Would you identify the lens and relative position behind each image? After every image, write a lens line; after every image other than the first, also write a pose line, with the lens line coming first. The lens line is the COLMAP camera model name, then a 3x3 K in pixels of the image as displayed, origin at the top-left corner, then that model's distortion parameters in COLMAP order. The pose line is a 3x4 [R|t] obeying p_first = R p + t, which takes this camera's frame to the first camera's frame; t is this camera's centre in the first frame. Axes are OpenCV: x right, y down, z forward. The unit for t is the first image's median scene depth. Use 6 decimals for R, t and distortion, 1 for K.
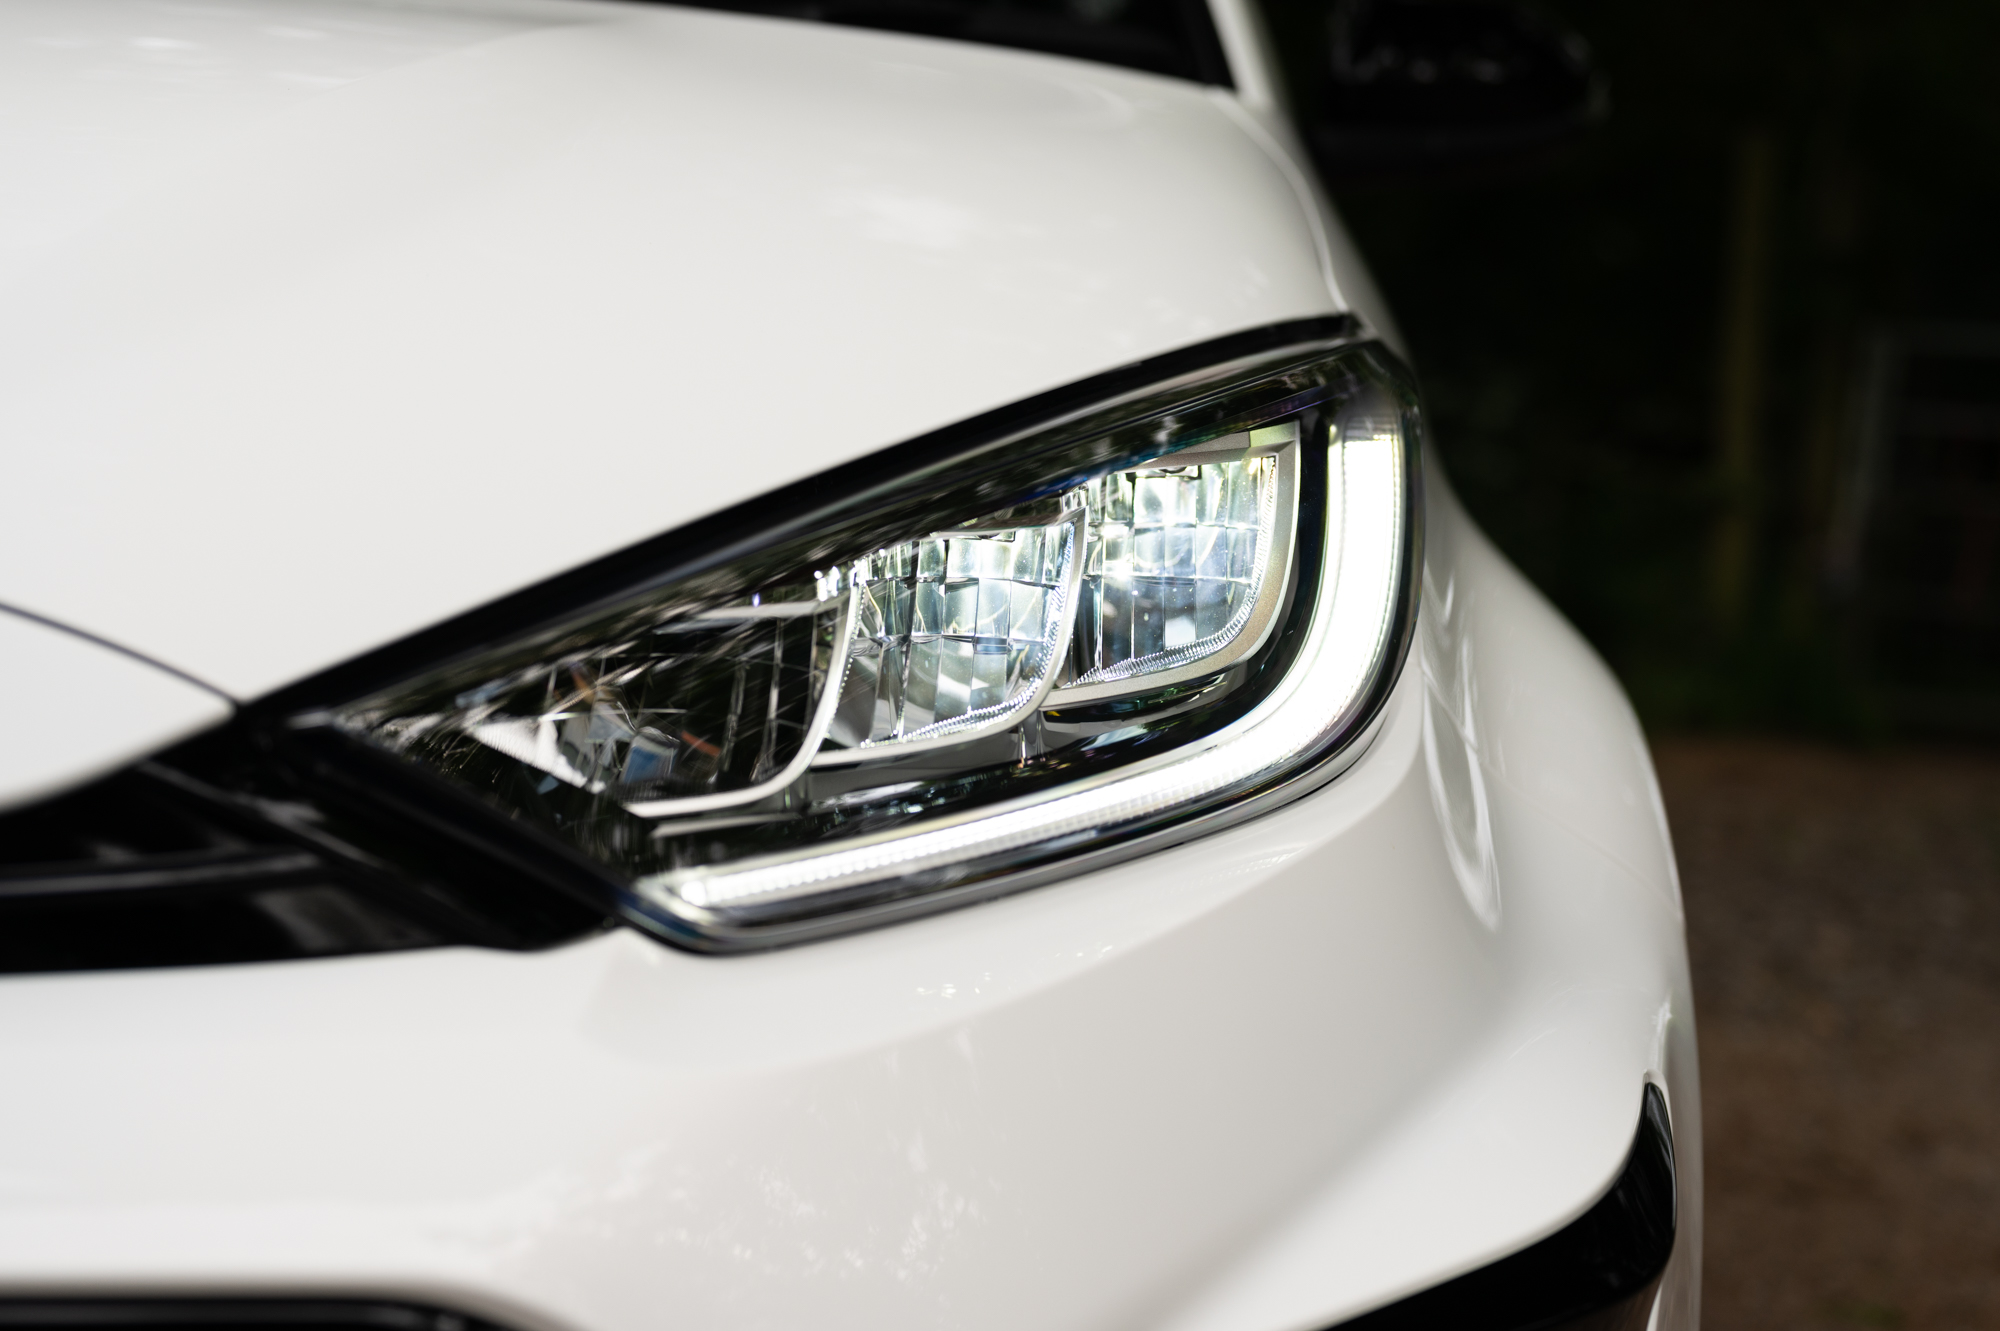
lens RADIAL K [[2921.2, 0, 1000.0], [0, 2921.2, 665.5], [0, 0, 1]] dist [0.007031, 0.002433]
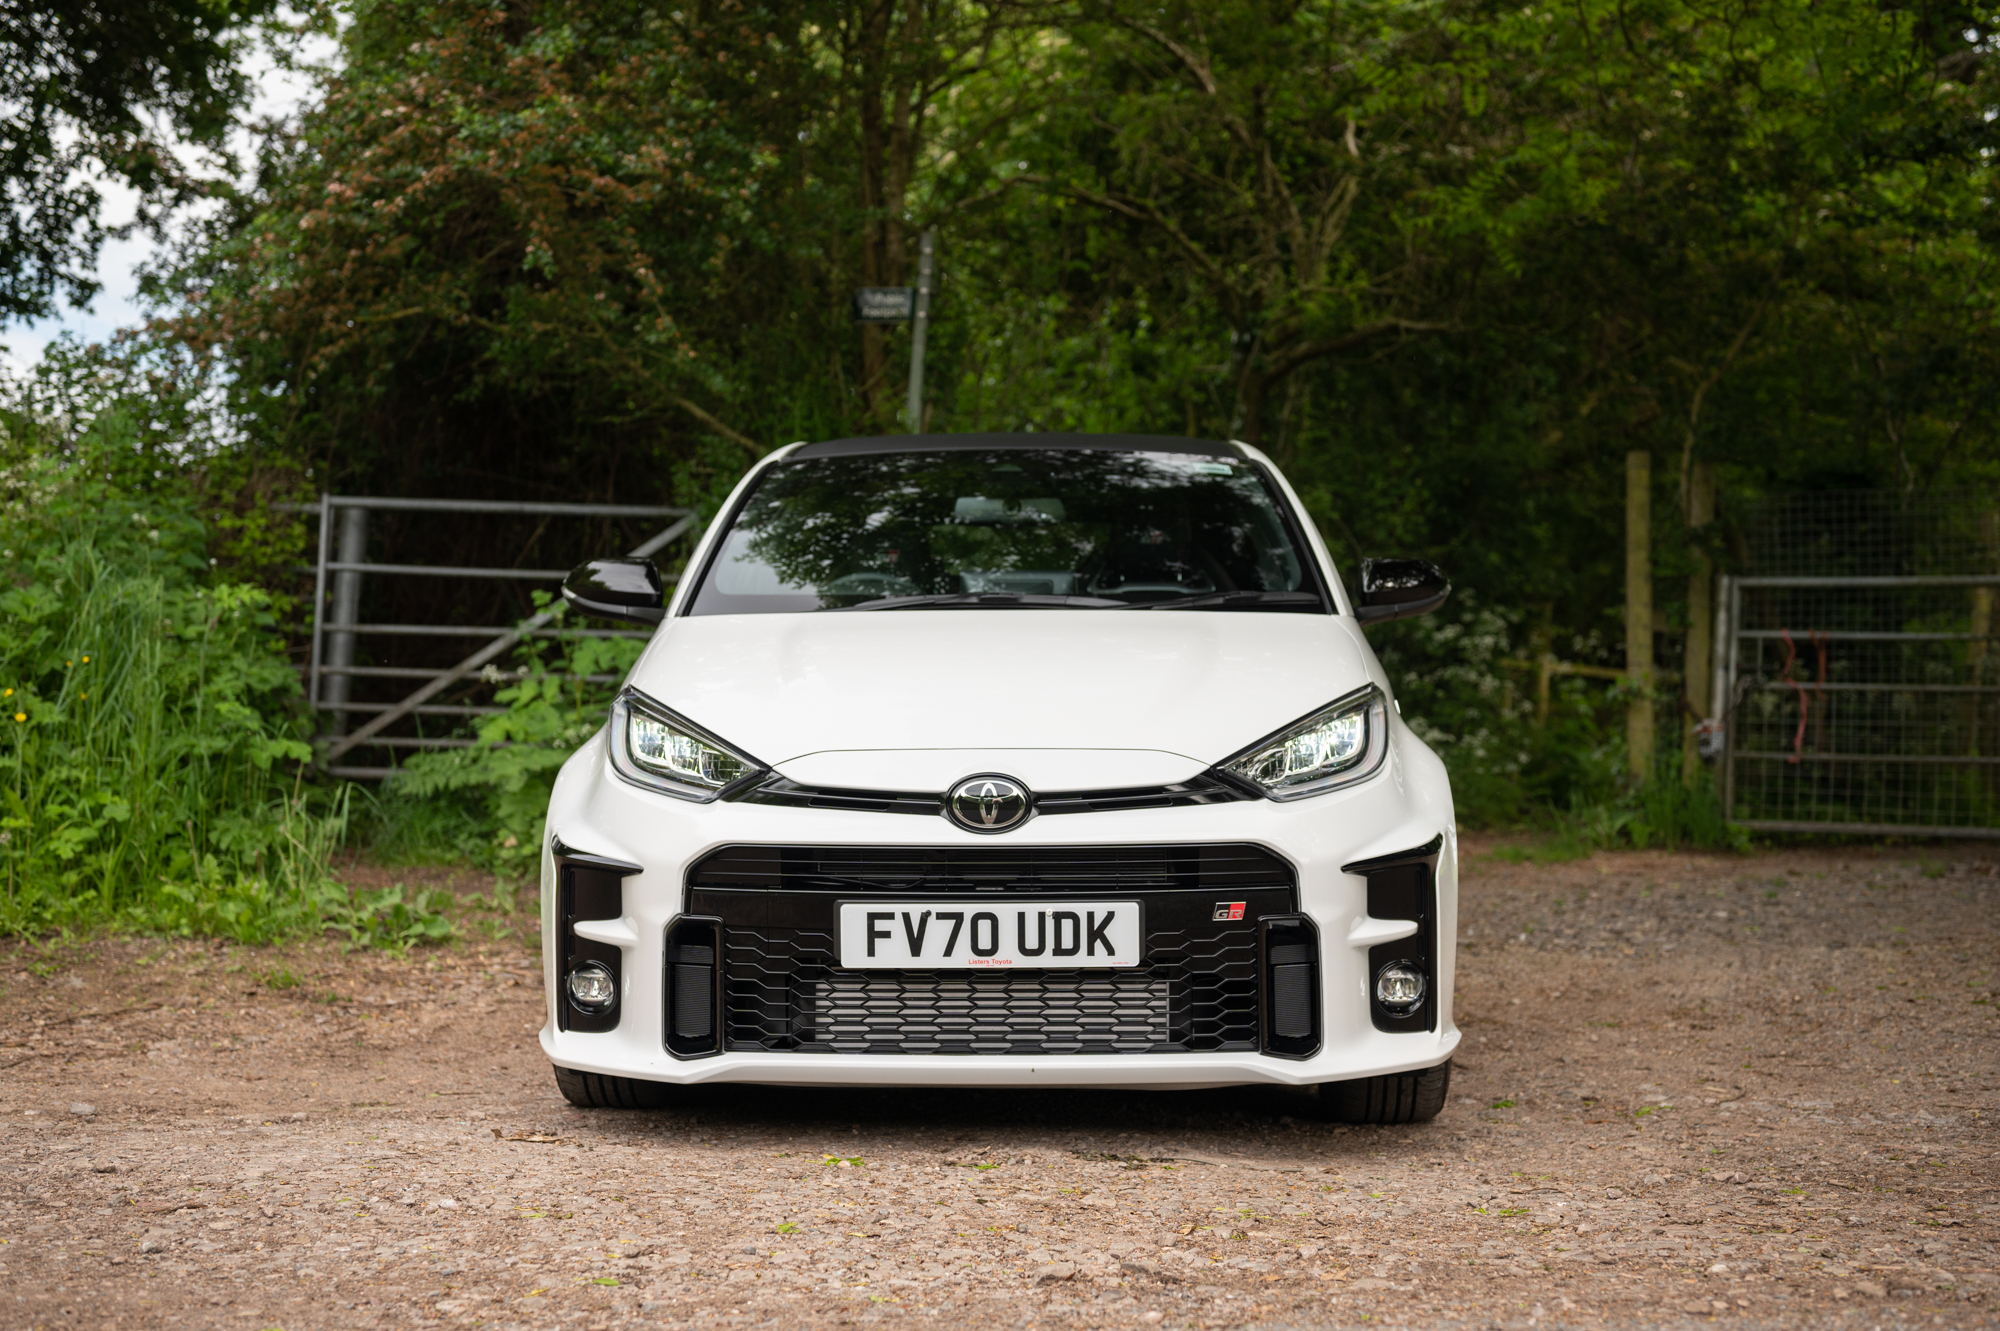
lens RADIAL K [[2921.2, 0, 1000.0], [0, 2921.2, 665.5], [0, 0, 1]] dist [0.007031, 0.002433]
pose [[0.998346, -0.056070, -0.012678, -0.309118], [0.054958, 0.995629, -0.075521, 0.126786], [0.016857, 0.074699, 0.997064, -2.735436]]
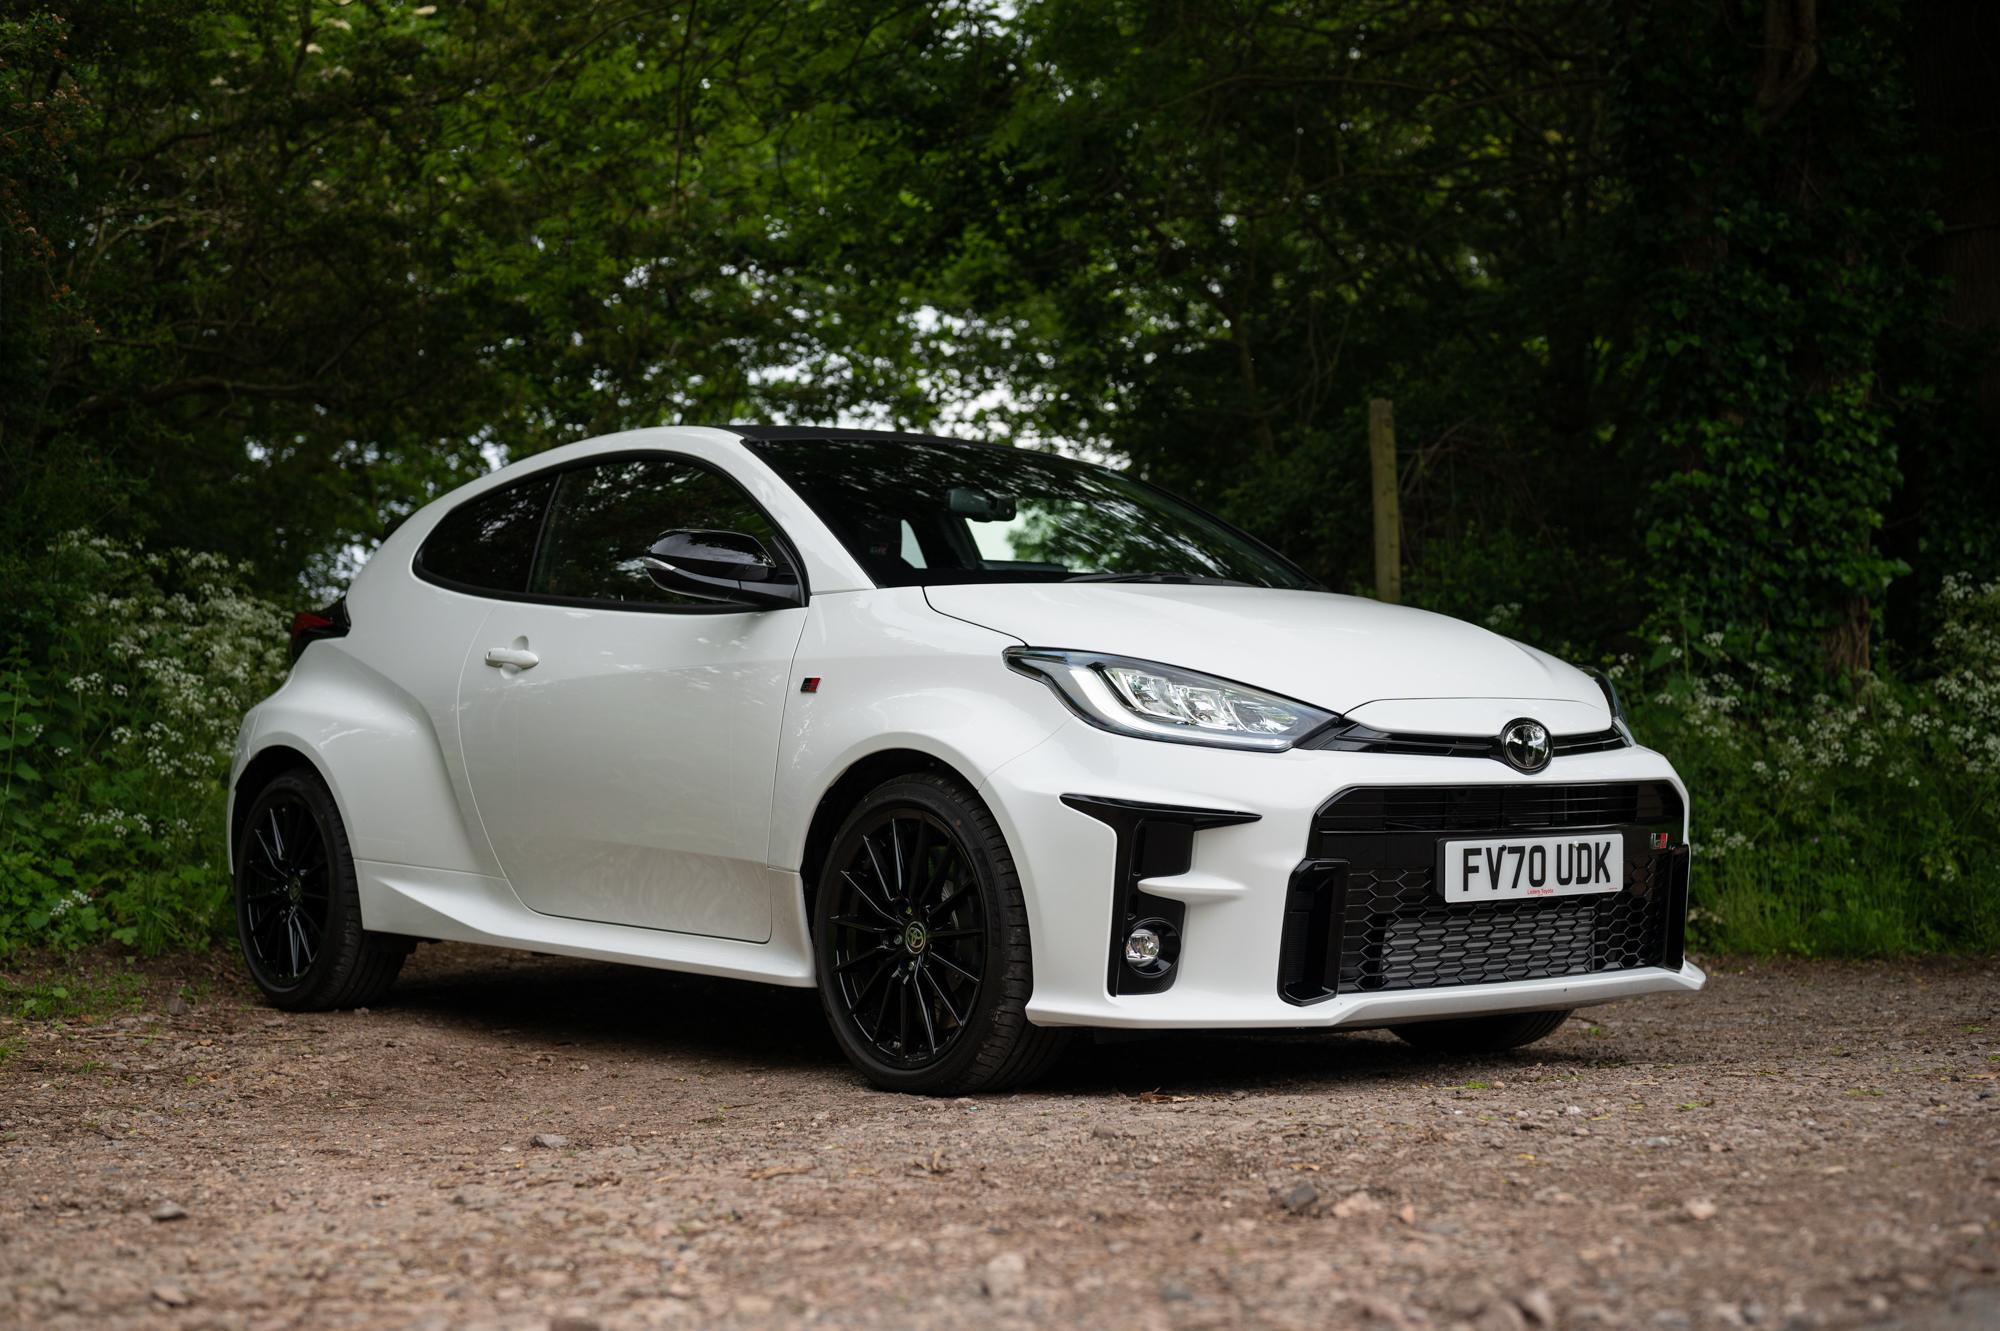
lens RADIAL K [[2921.2, 0, 1000.0], [0, 2921.2, 665.5], [0, 0, 1]] dist [0.007031, 0.002433]
pose [[0.743213, -0.037998, 0.667975, -3.130583], [0.105242, 0.992597, -0.060632, 0.084816], [-0.660726, 0.115362, 0.741709, -1.705855]]
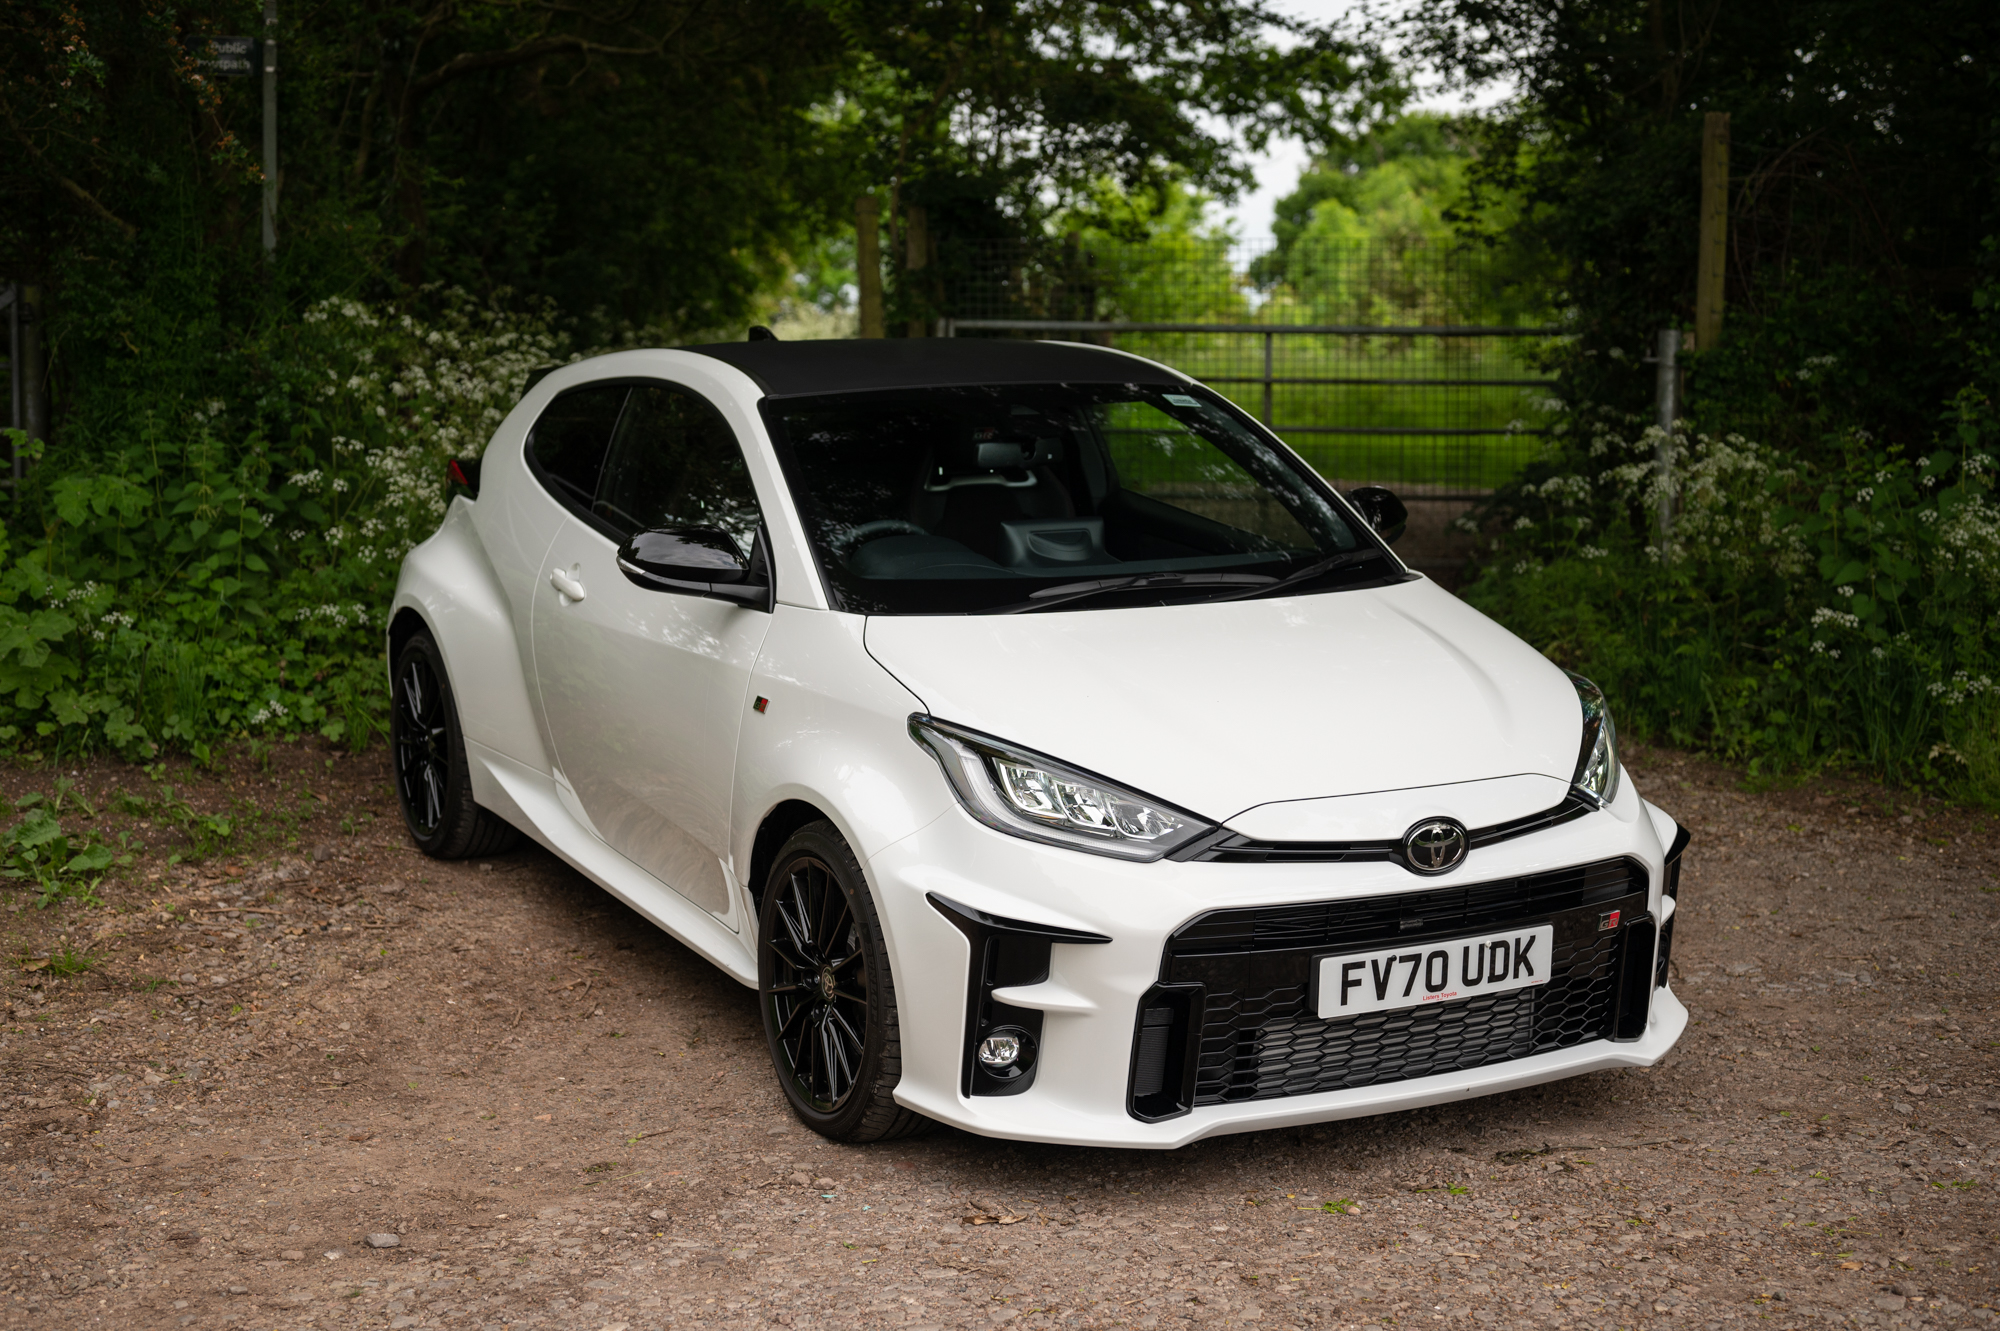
lens RADIAL K [[2924.8, 0, 976.0], [0, 2924.8, 642.8], [0, 0, 1]] dist [0.021167, 0.032653]
pose [[0.873219, -0.124775, 0.471084, -2.353372], [0.081504, 0.990444, 0.111258, -0.602919], [-0.480464, -0.058757, 0.875044, -2.181771]]
